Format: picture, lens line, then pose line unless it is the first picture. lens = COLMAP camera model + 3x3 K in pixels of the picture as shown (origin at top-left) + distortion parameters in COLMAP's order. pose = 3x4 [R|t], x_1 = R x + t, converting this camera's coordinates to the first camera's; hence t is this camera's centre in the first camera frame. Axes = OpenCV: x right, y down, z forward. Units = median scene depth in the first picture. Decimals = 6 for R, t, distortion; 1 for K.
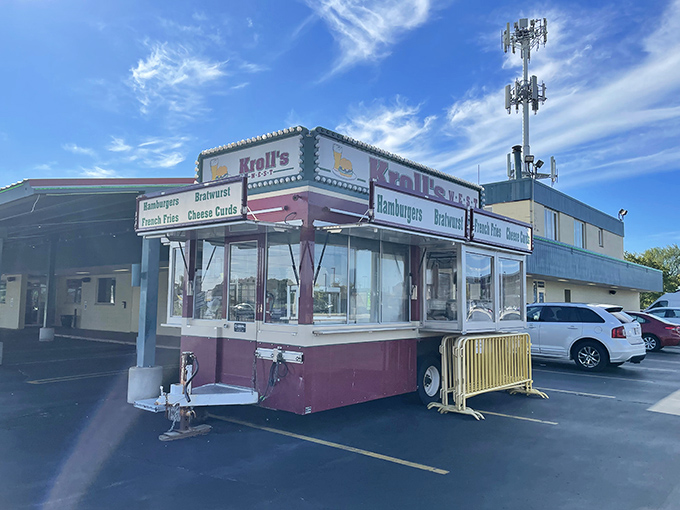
lens RADIAL K [[536.2, 0, 333.3], [0, 536.2, 255.3], [0, 0, 1]] dist [0.007519, -0.001037]
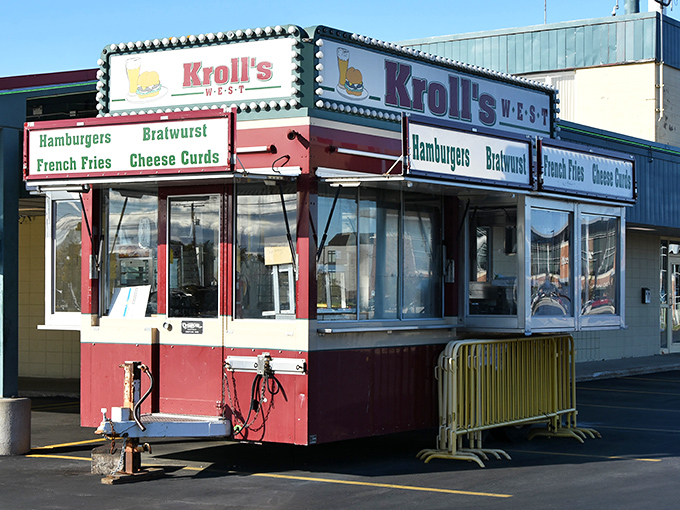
lens RADIAL K [[1558.5, 0, 339.8], [0, 1558.5, 254.0], [0, 0, 1]] dist [-0.570375, 0.000000]
pose [[0.991680, -0.006717, 0.128549, -0.239457], [-0.001095, 0.998161, 0.060605, -0.068937], [-0.128720, -0.060242, 0.989850, -0.884303]]
